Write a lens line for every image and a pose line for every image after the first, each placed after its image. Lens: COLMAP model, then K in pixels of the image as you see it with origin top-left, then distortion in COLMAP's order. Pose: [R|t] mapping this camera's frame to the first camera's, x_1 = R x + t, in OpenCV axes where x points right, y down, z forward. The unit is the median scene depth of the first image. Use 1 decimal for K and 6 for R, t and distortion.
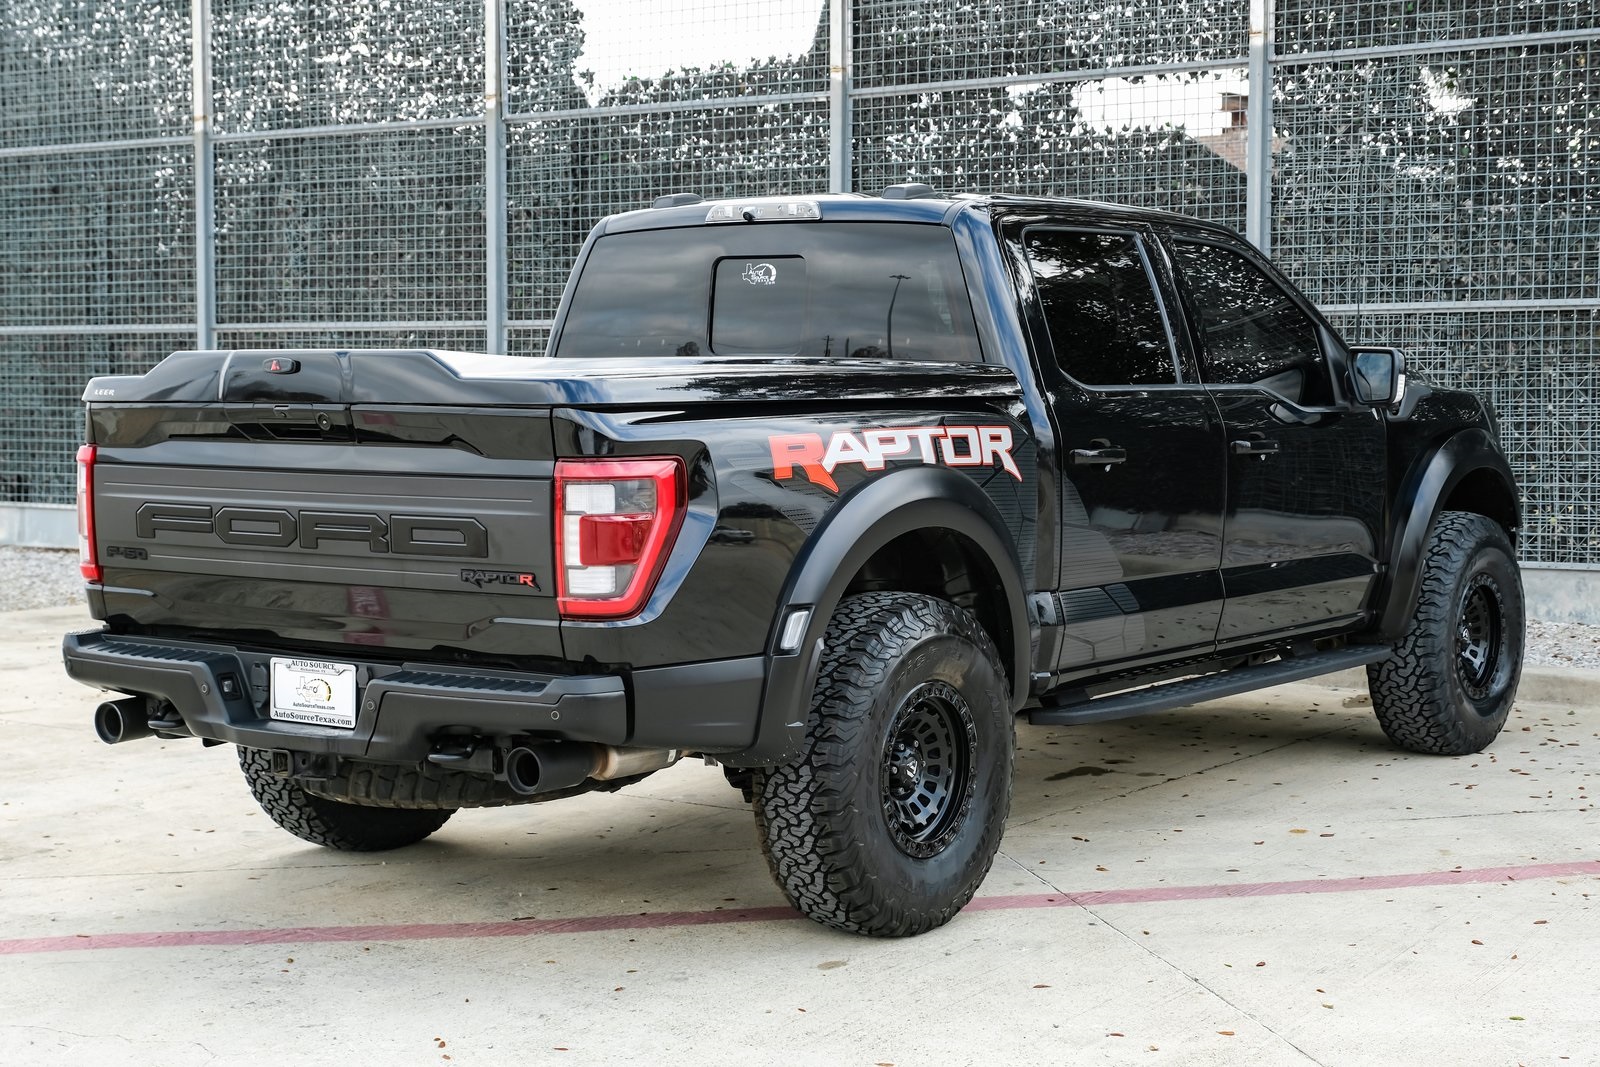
lens RADIAL K [[2650.8, 0, 805.0], [0, 2650.8, 541.1], [0, 0, 1]] dist [0.063855, 0.000000]
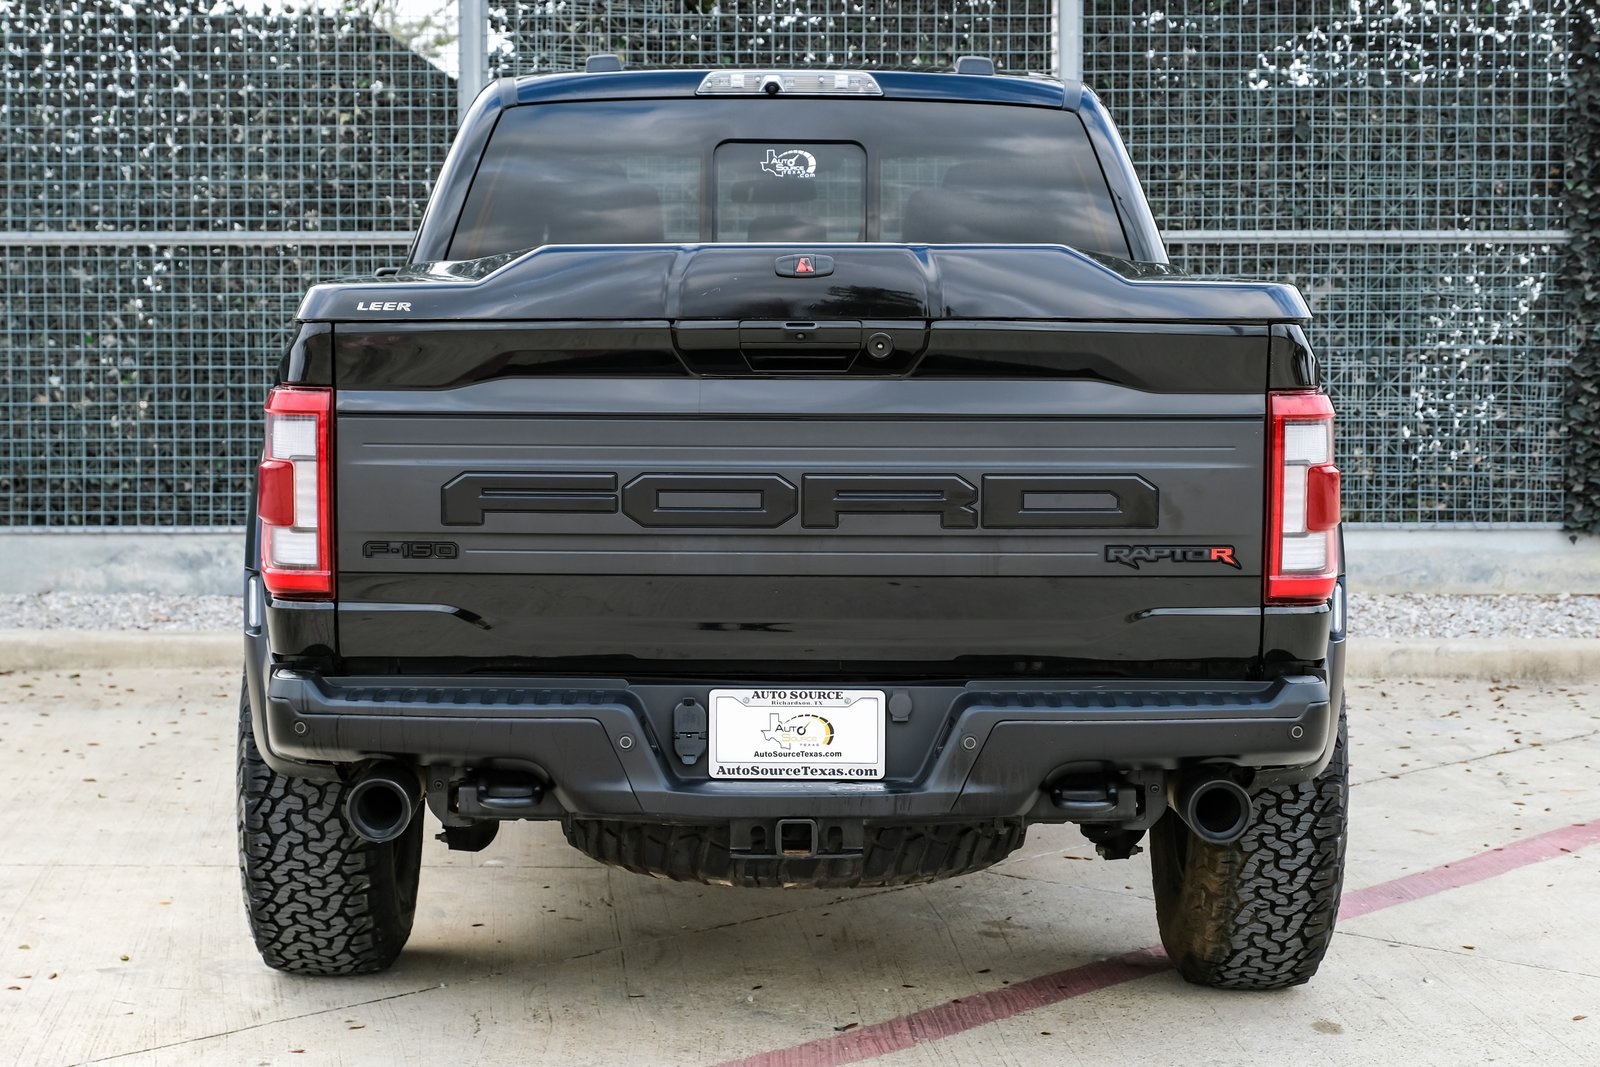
lens RADIAL K [[3017.1, 0, 752.7], [0, 3017.1, 544.4], [0, 0, 1]] dist [0.029612, 0.000000]
pose [[0.807753, -0.039584, 0.588190, -0.310325], [0.035976, 0.999193, 0.017839, -0.003586], [-0.588422, 0.006751, 0.808526, 0.170197]]
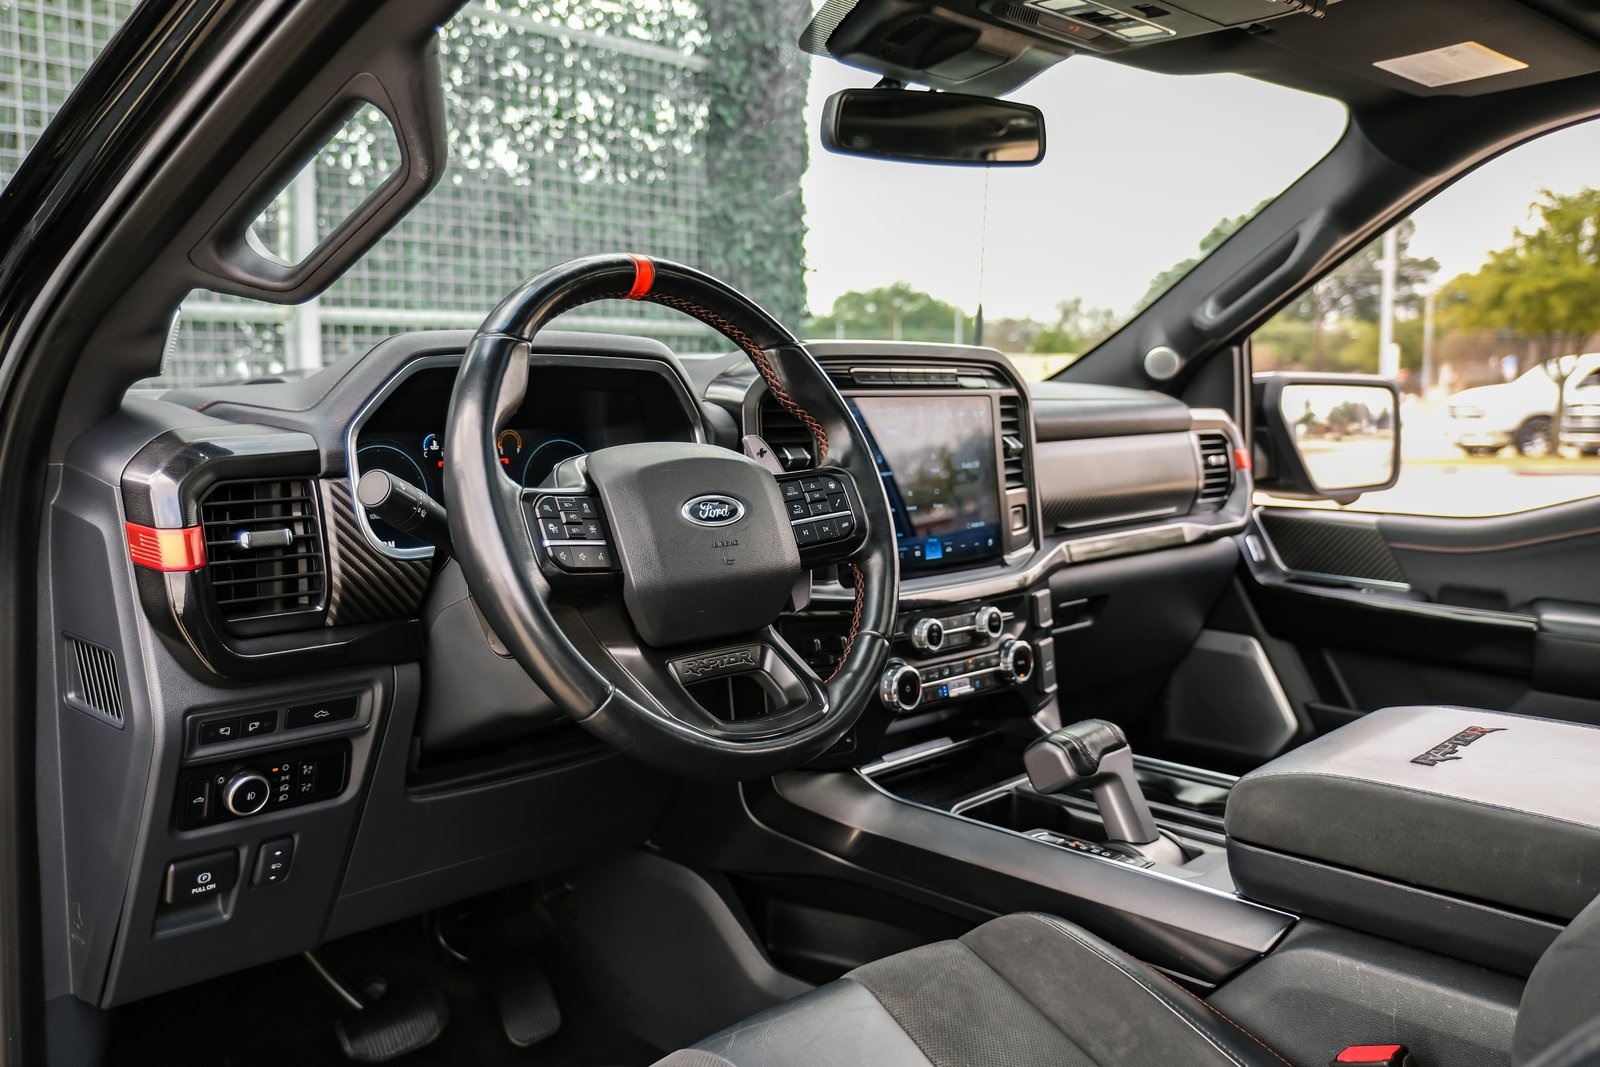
lens RADIAL K [[1348.9, 0, 770.2], [0, 1348.9, 519.9], [0, 0, 1]] dist [-0.026209, -0.007354]
pose [[0.136653, -0.109628, 0.984534, -0.029571], [0.051451, 0.993302, 0.103463, -0.053377], [-0.989282, 0.036516, 0.141378, 0.683440]]
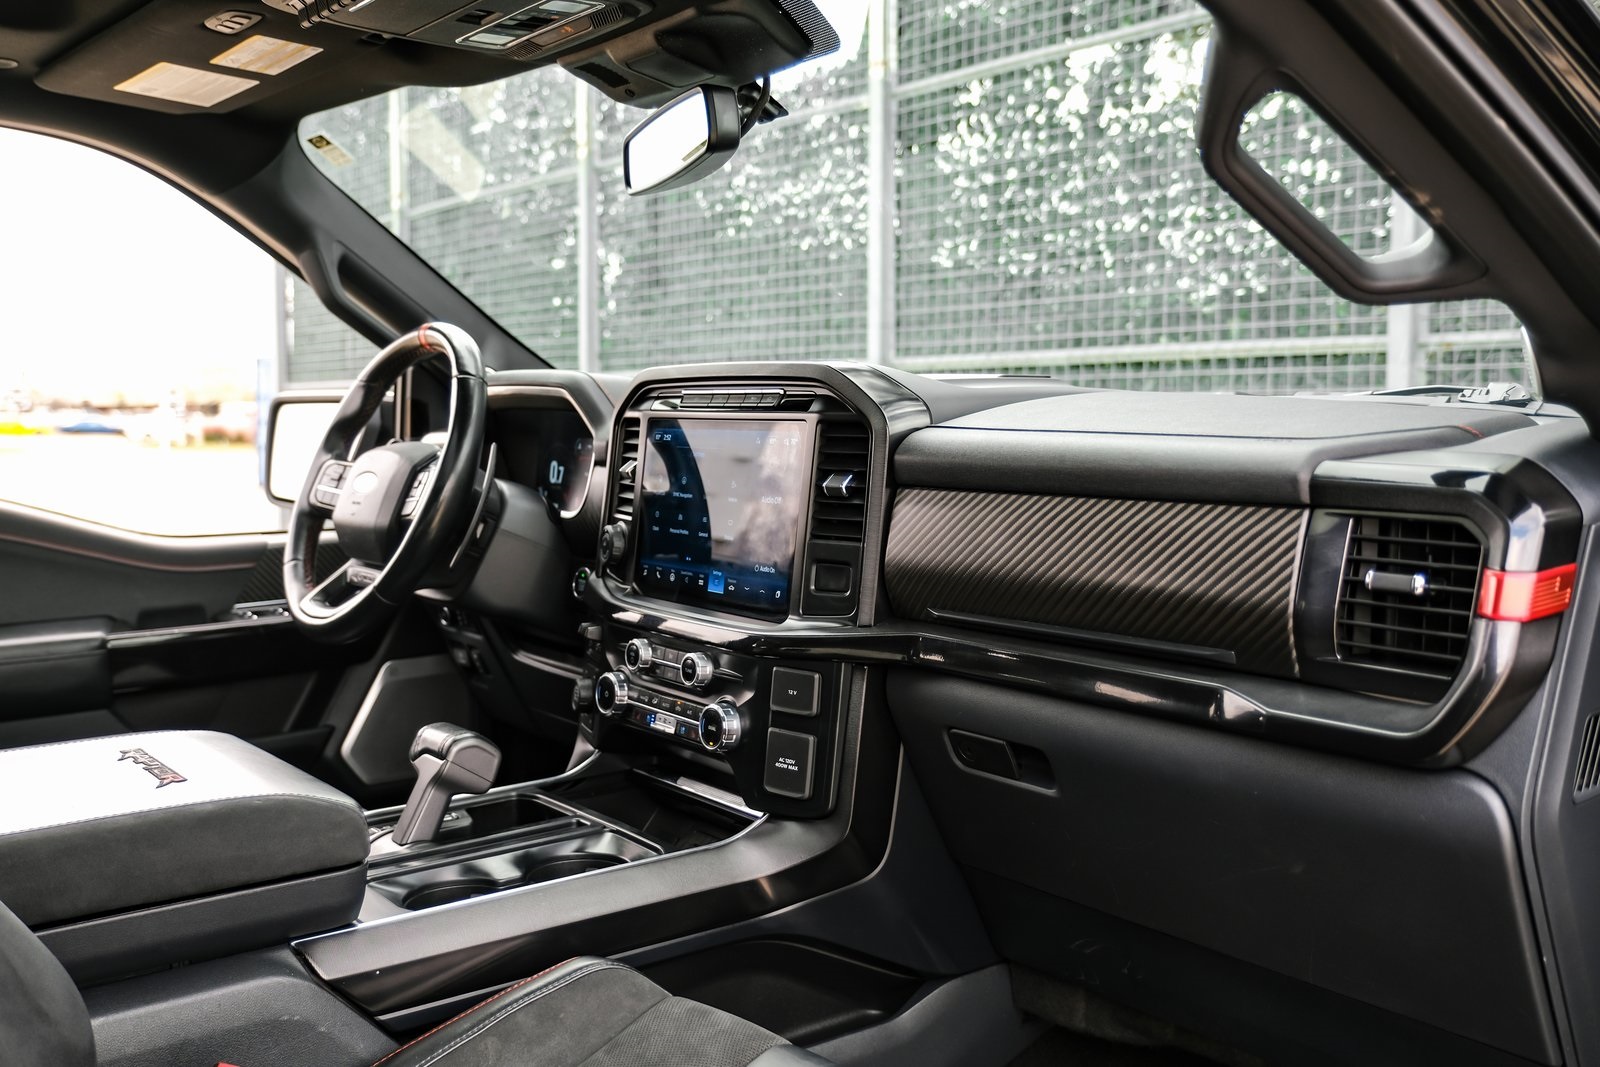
lens RADIAL K [[1398.4, 0, 770.5], [0, 1398.4, 555.8], [0, 0, 1]] dist [0.007931, -0.065253]
pose [[0.964033, 0.021207, -0.264937, 0.105030], [-0.008523, 0.998766, 0.048931, -0.046601], [0.265648, -0.044913, 0.963023, 0.589630]]
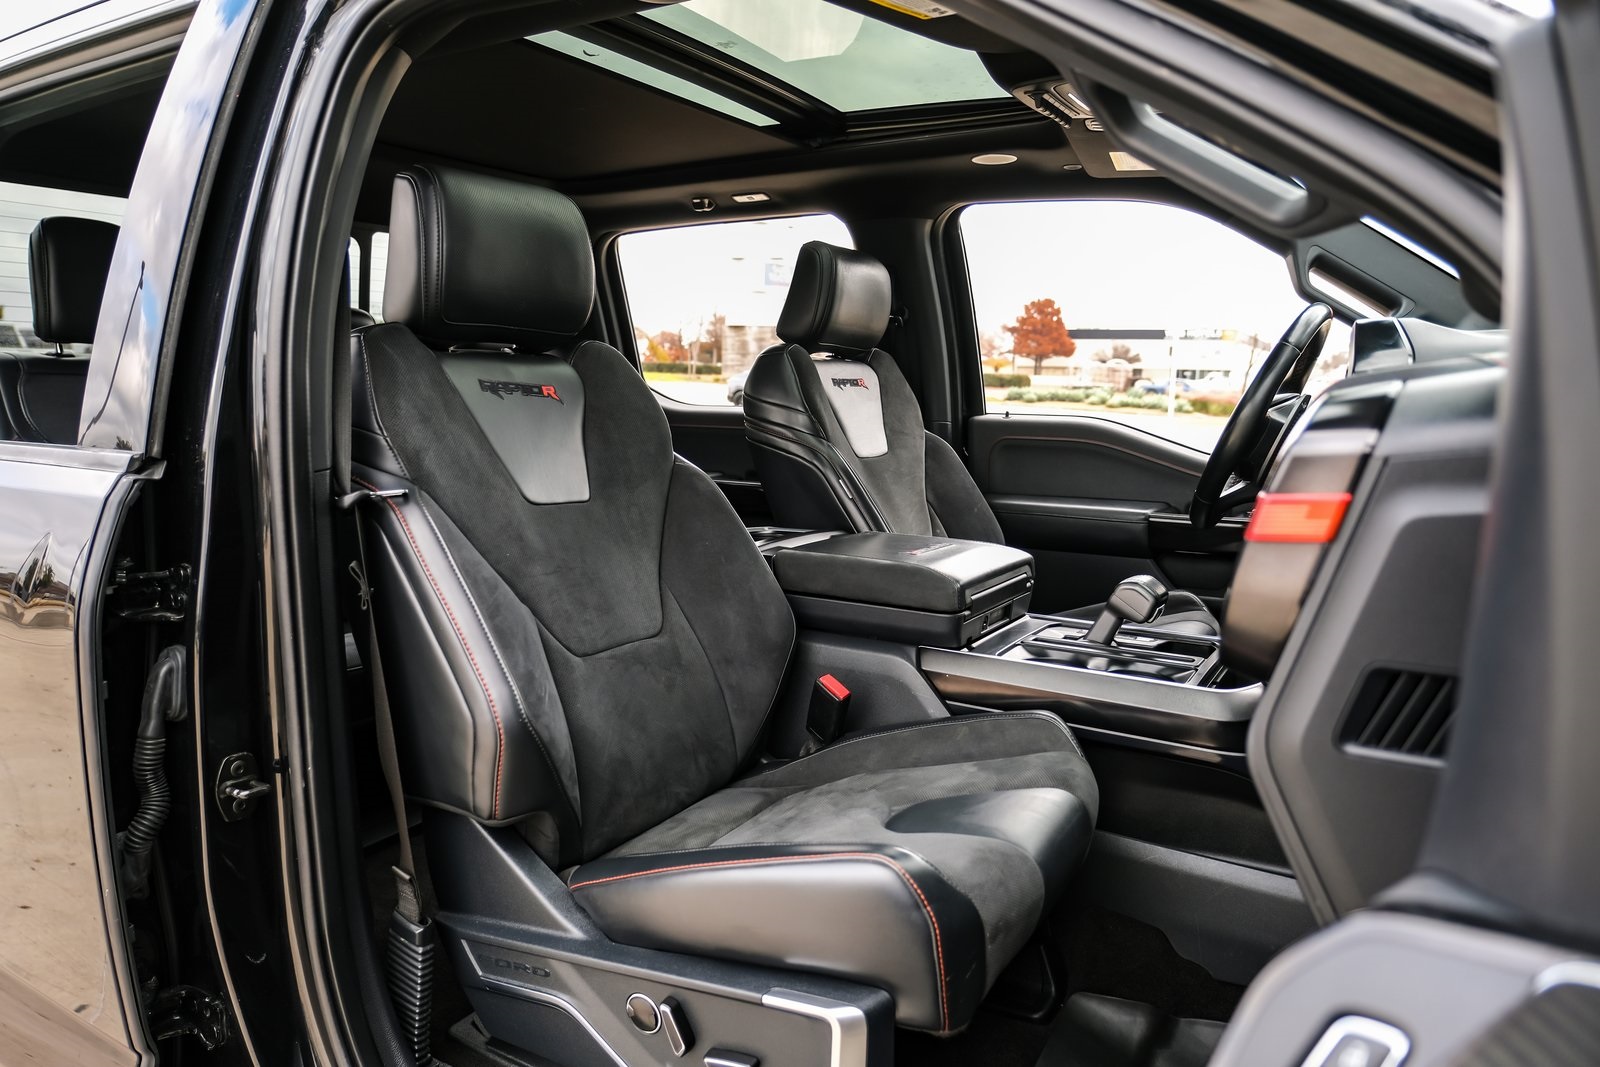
lens RADIAL K [[1075.5, 0, 798.9], [0, 1075.5, 541.2], [0, 0, 1]] dist [-0.016349, 0.009259]
pose [[0.105745, 0.142178, -0.984177, 0.160361], [-0.067274, 0.988481, 0.135571, -0.046196], [0.992115, 0.051873, 0.114092, 0.626851]]
